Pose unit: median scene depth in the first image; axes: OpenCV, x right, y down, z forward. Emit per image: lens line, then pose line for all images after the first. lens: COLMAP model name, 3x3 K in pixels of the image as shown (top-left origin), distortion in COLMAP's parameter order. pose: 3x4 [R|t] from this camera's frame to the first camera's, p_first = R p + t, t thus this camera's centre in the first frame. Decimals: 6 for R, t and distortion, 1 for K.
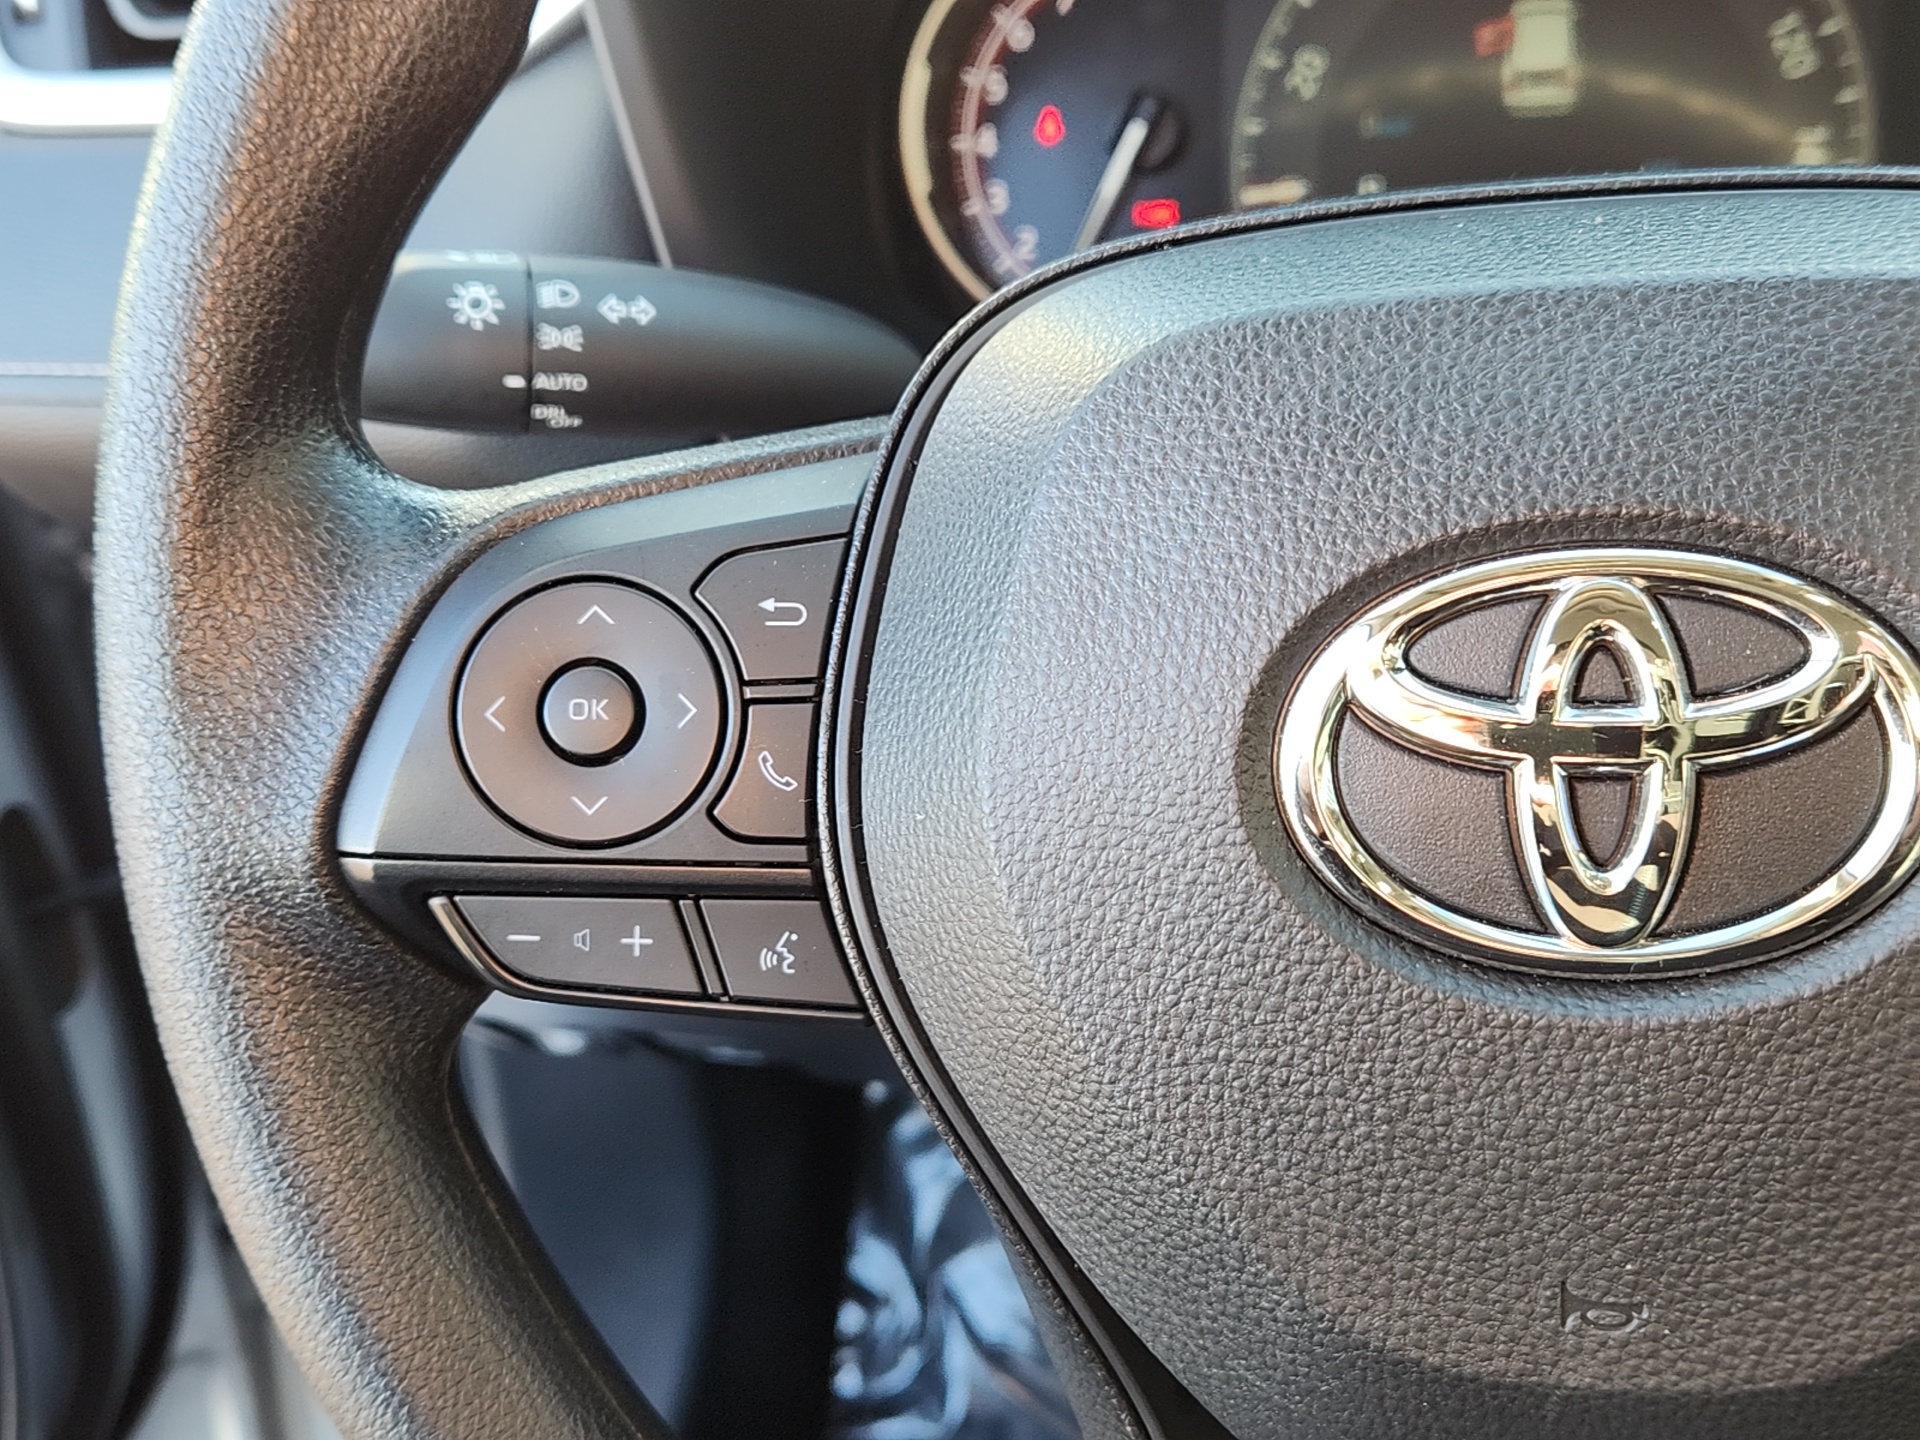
lens RADIAL K [[1977.8, 0, 989.9], [0, 1977.8, 674.9], [0, 0, 1]] dist [0.061665, 0.000000]
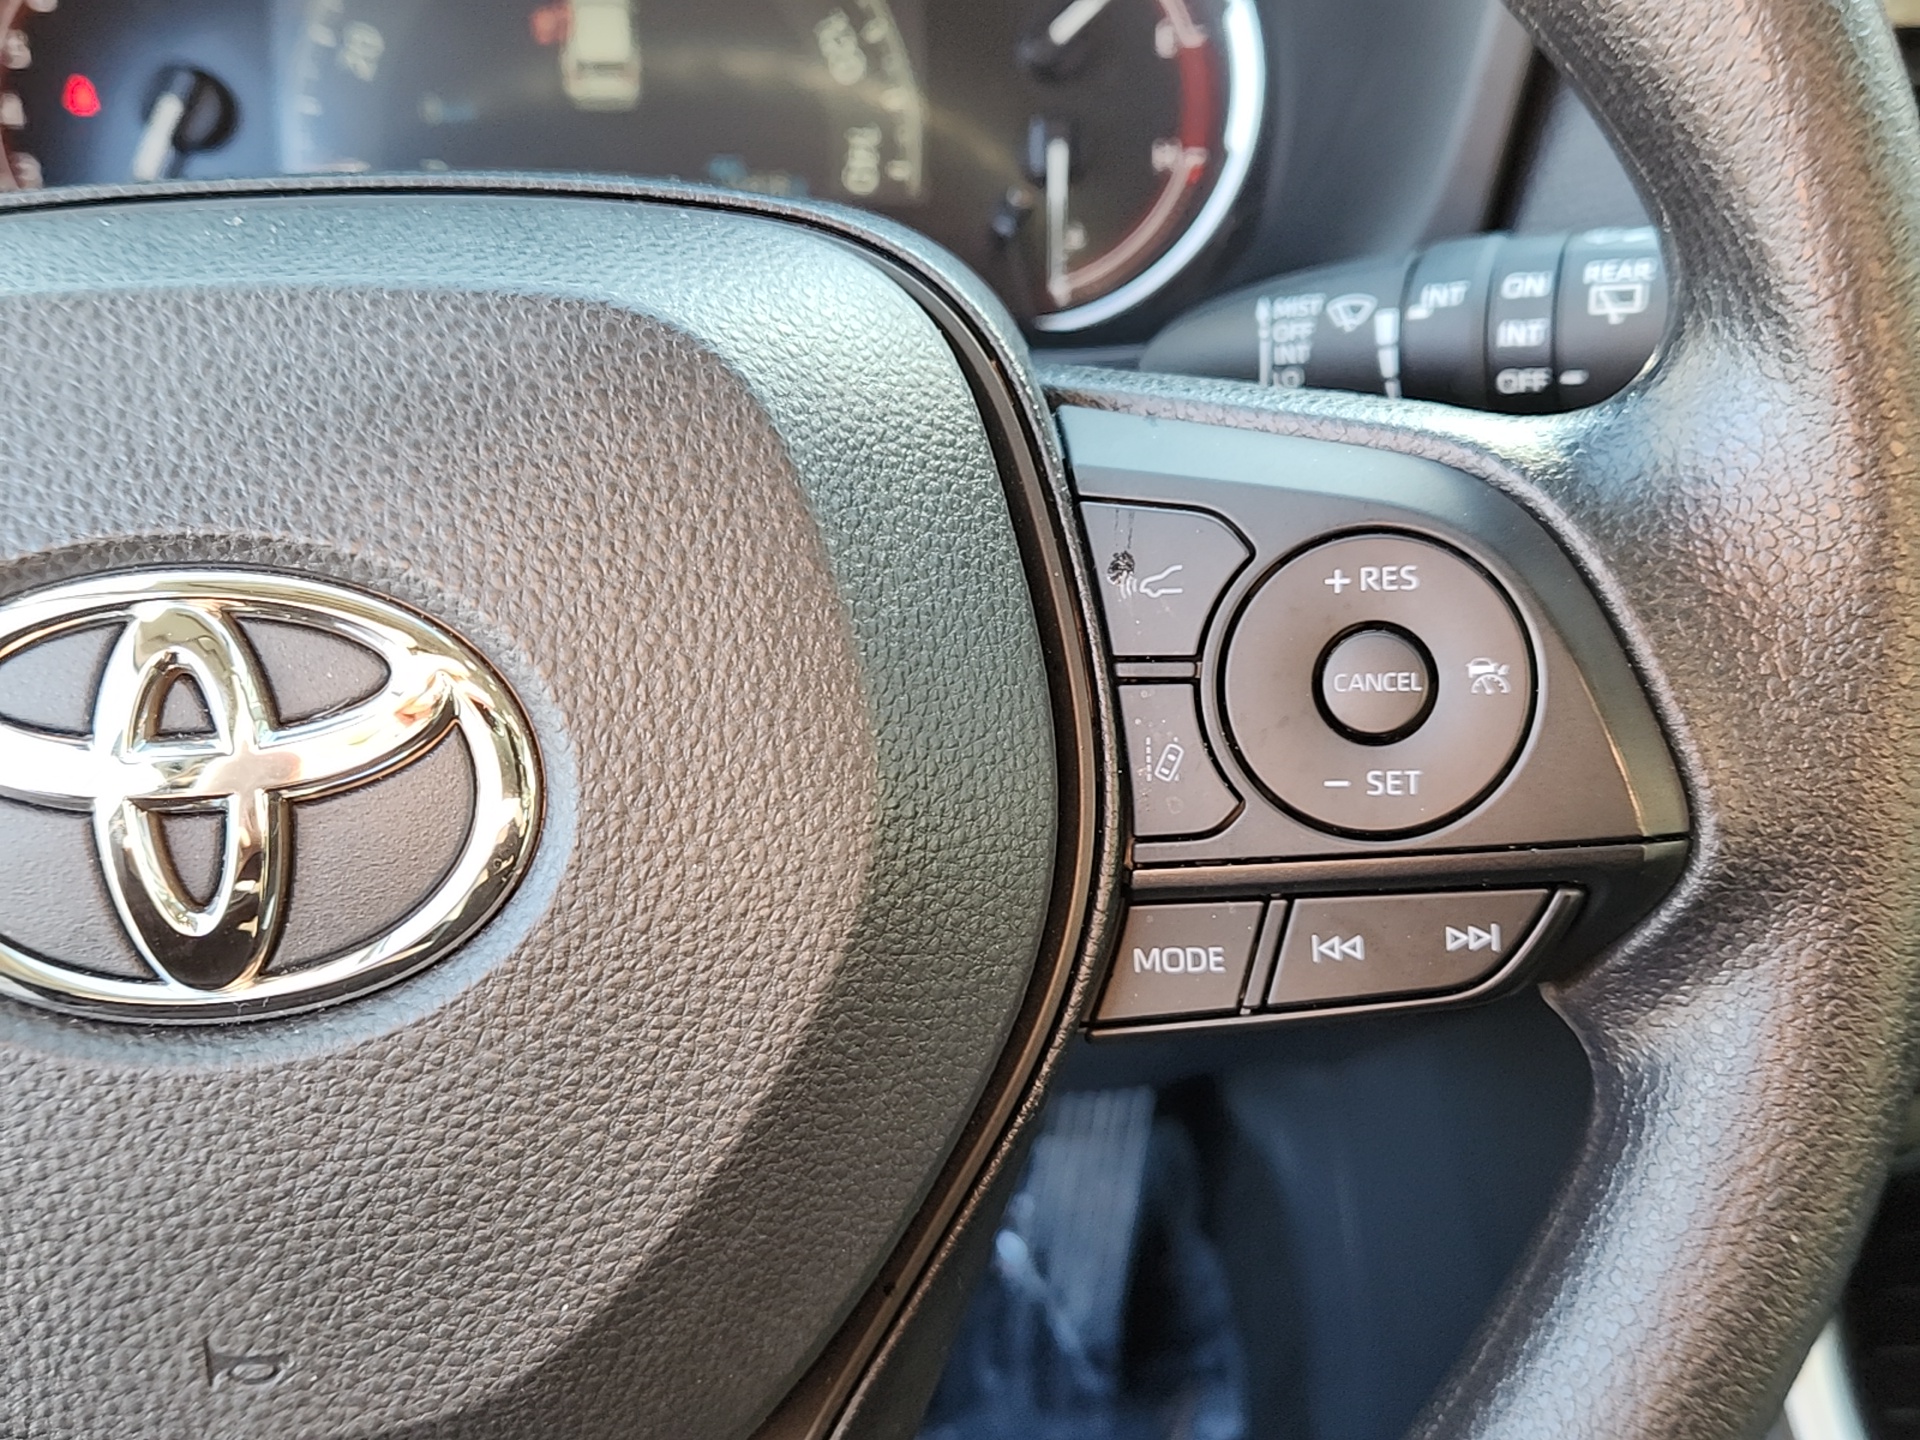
lens RADIAL K [[1977.8, 0, 977.8], [0, 1977.8, 715.5], [0, 0, 1]] dist [0.061665, 0.000000]
pose [[0.977638, -0.046621, 0.205062, 0.475542], [0.041139, 0.998675, 0.030919, -0.008472], [-0.206232, -0.021791, 0.978260, -0.005163]]
